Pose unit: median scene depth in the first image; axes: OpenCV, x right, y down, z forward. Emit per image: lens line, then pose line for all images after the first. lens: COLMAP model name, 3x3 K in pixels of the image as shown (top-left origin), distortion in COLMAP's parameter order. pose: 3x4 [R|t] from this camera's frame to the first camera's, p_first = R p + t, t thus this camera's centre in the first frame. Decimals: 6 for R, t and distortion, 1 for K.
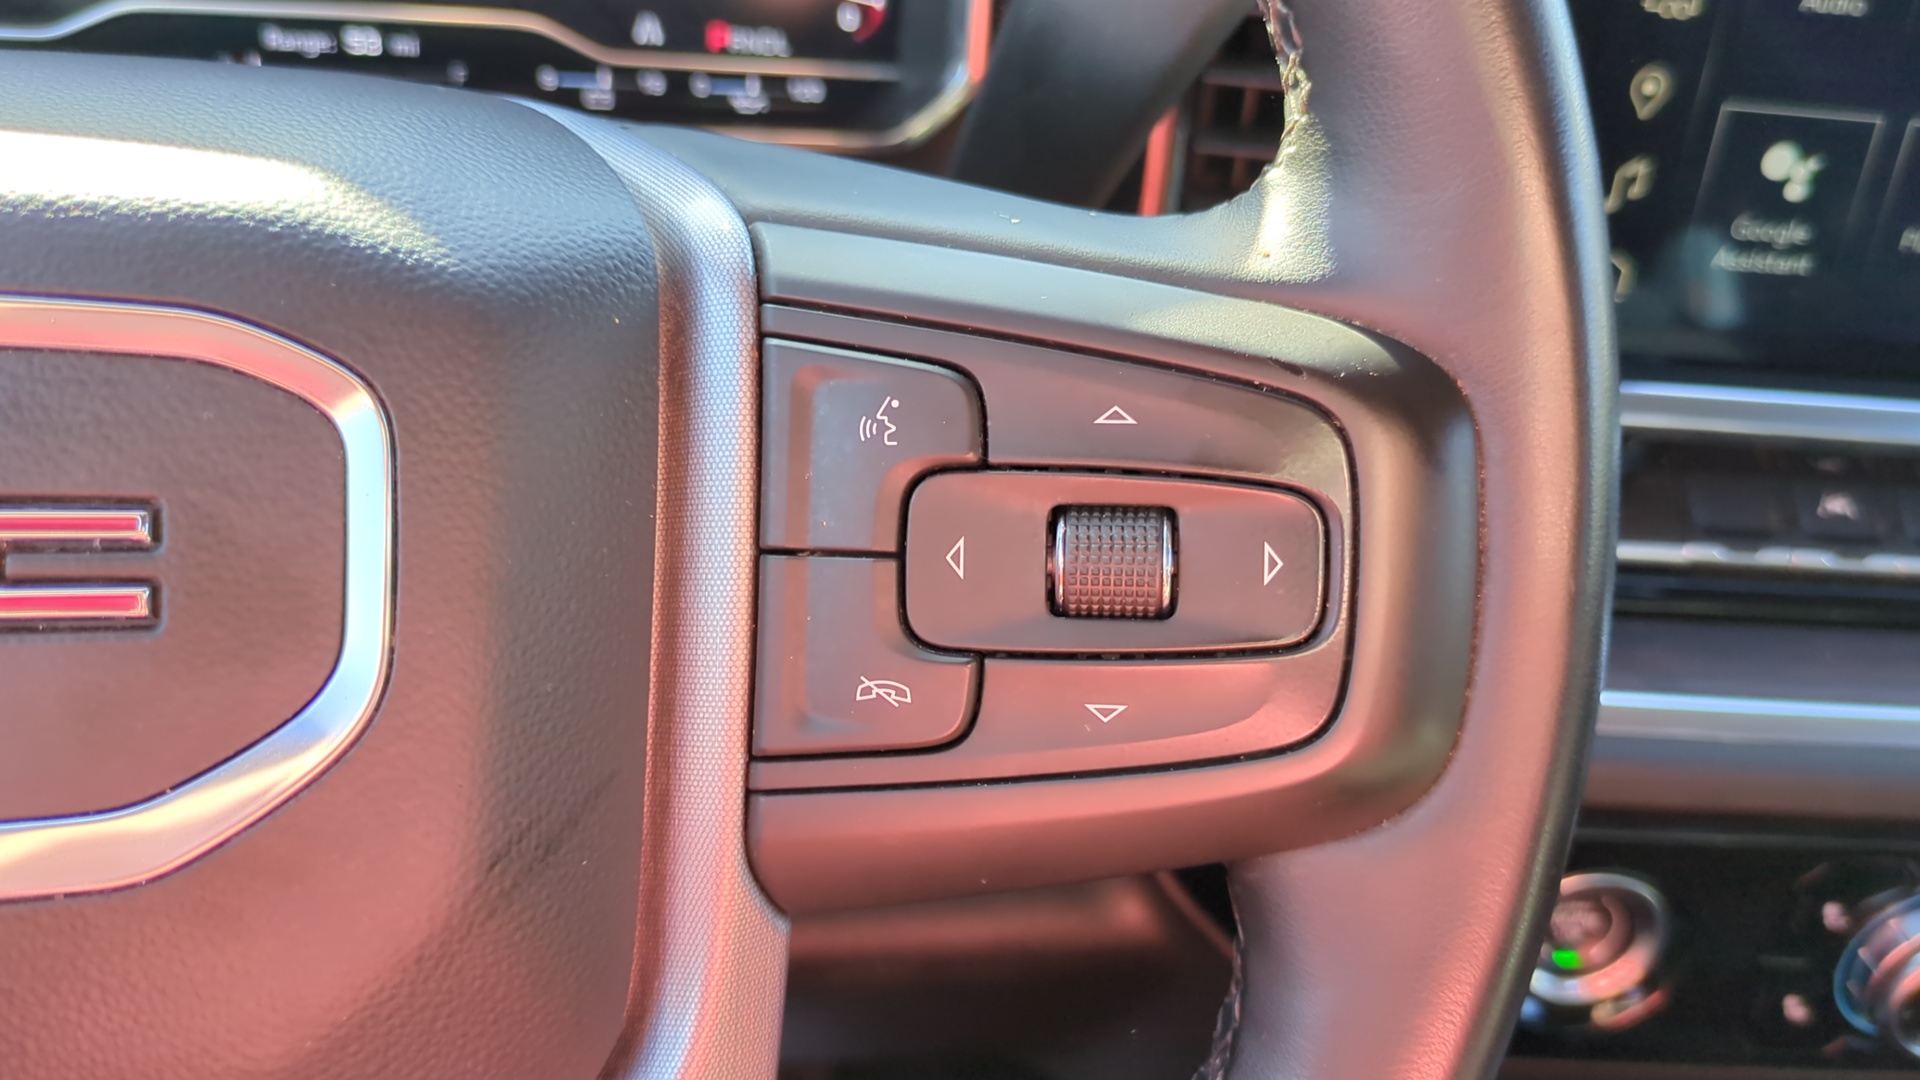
lens RADIAL K [[1732.3, 0, 951.3], [0, 1732.3, 535.2], [0, 0, 1]] dist [0.087019, -0.140227]
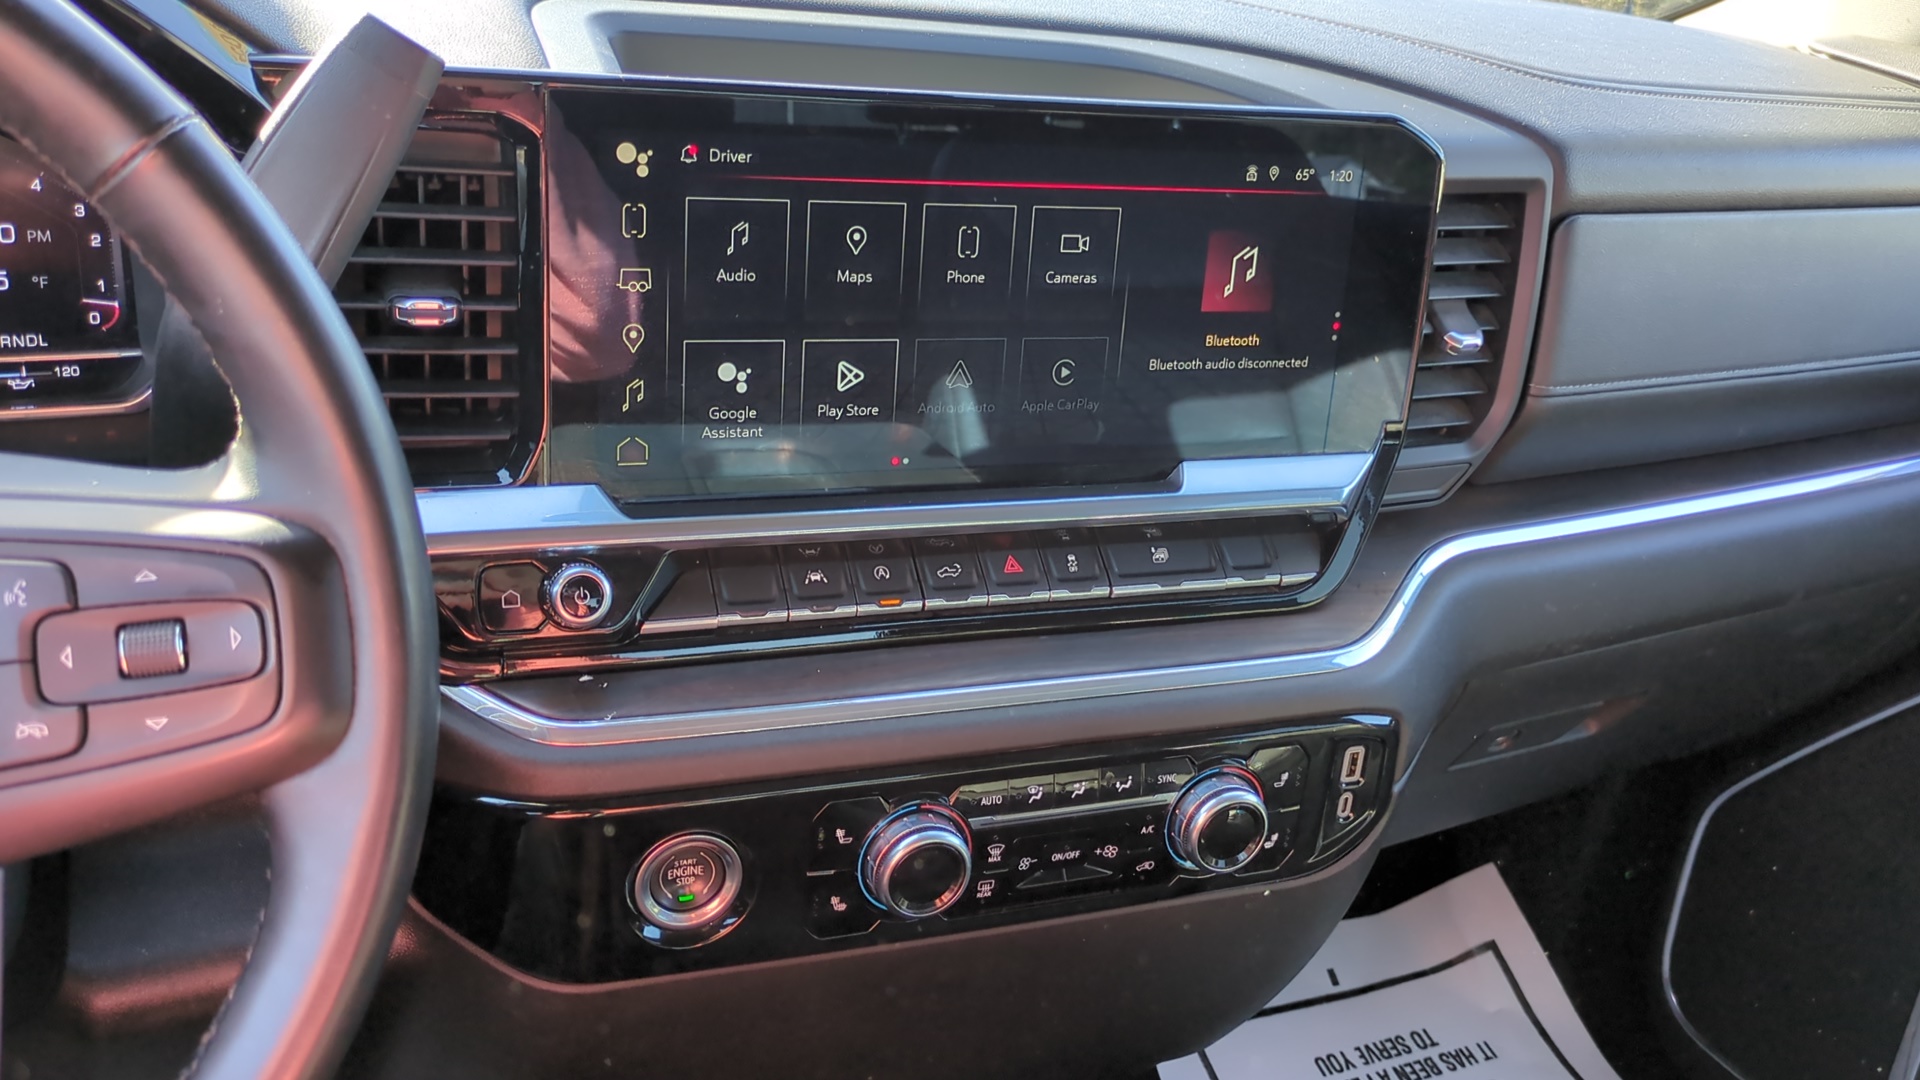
lens RADIAL K [[1732.3, 0, 951.3], [0, 1732.3, 535.2], [0, 0, 1]] dist [0.087019, -0.140227]
pose [[0.951448, -0.116222, 0.285025, 0.393644], [0.140888, 0.987718, -0.067549, 0.147109], [-0.273673, 0.104426, 0.956137, -1.151714]]
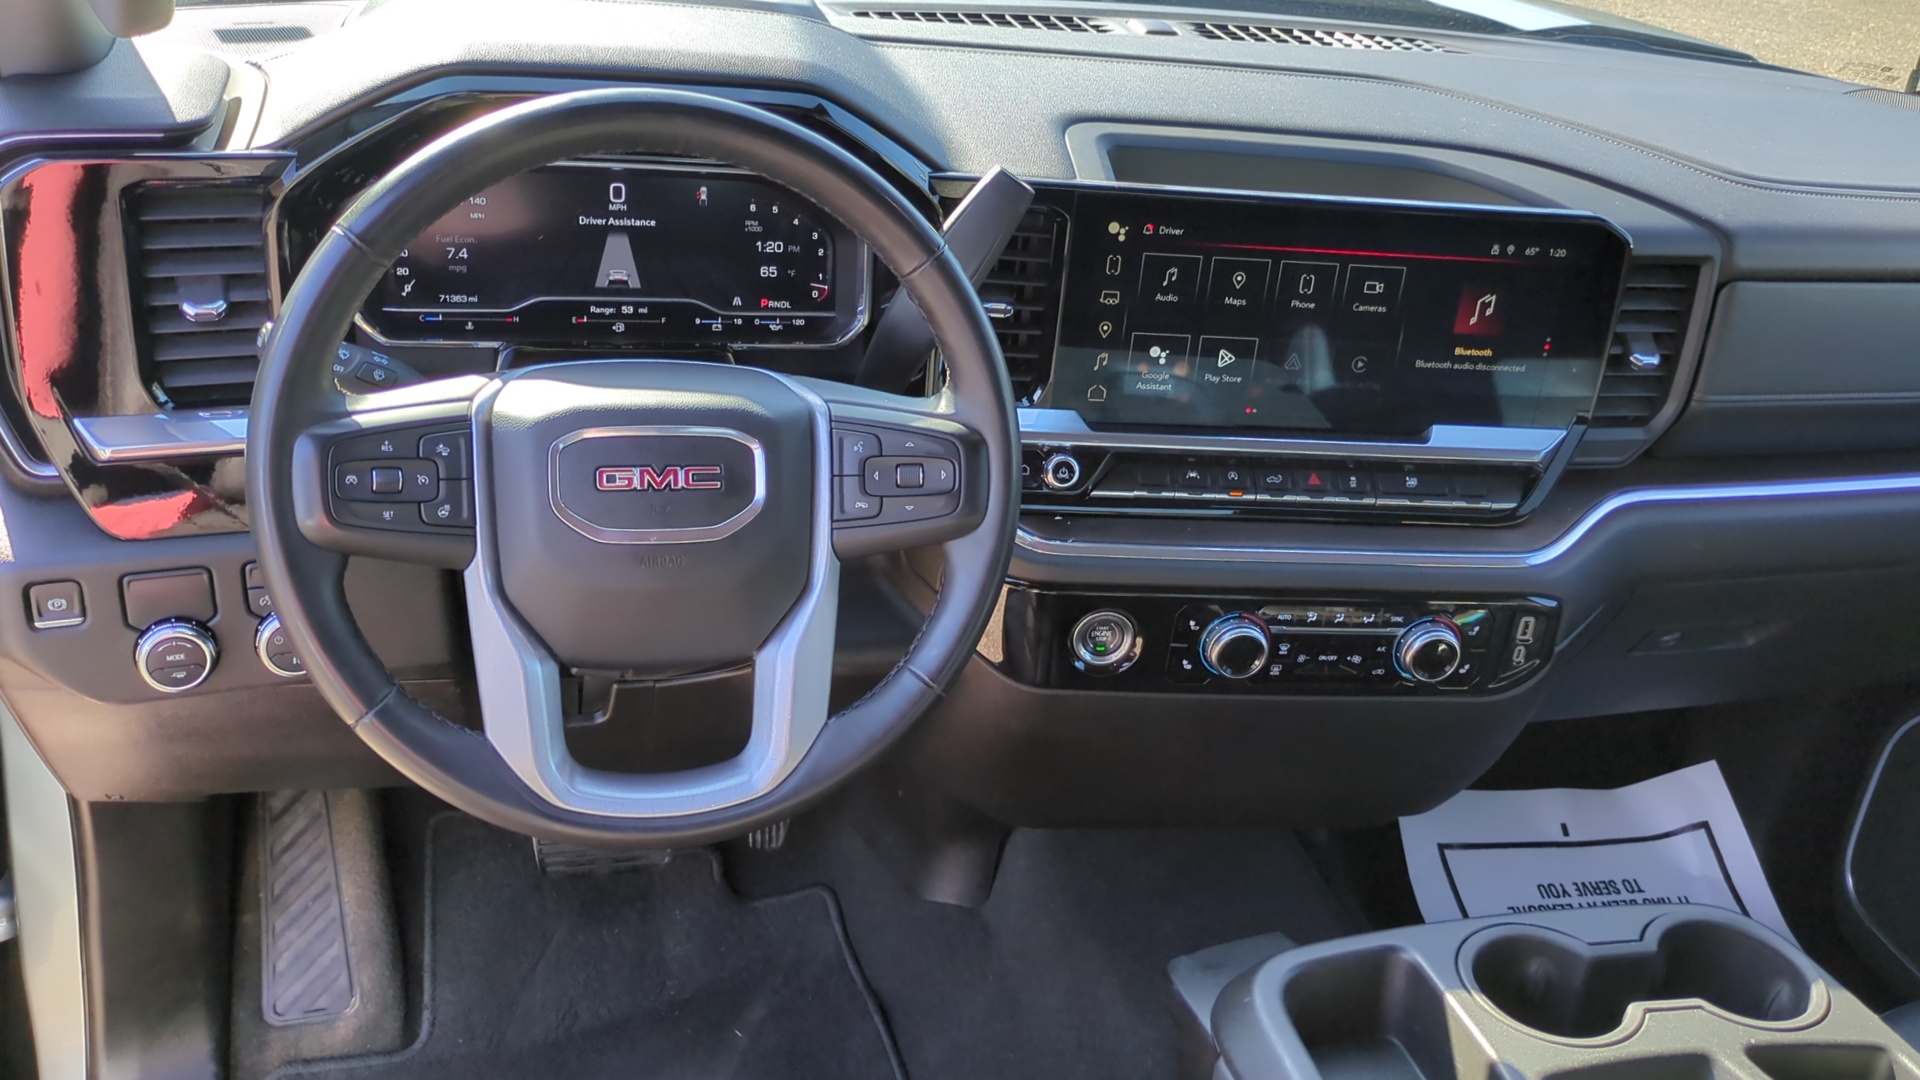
lens RADIAL K [[1732.3, 0, 951.3], [0, 1732.3, 535.2], [0, 0, 1]] dist [0.087019, -0.140227]
pose [[0.996567, -0.027414, 0.078123, -0.157061], [0.029478, 0.999243, -0.025387, 0.285163], [-0.077368, 0.027603, 0.996620, -3.498471]]
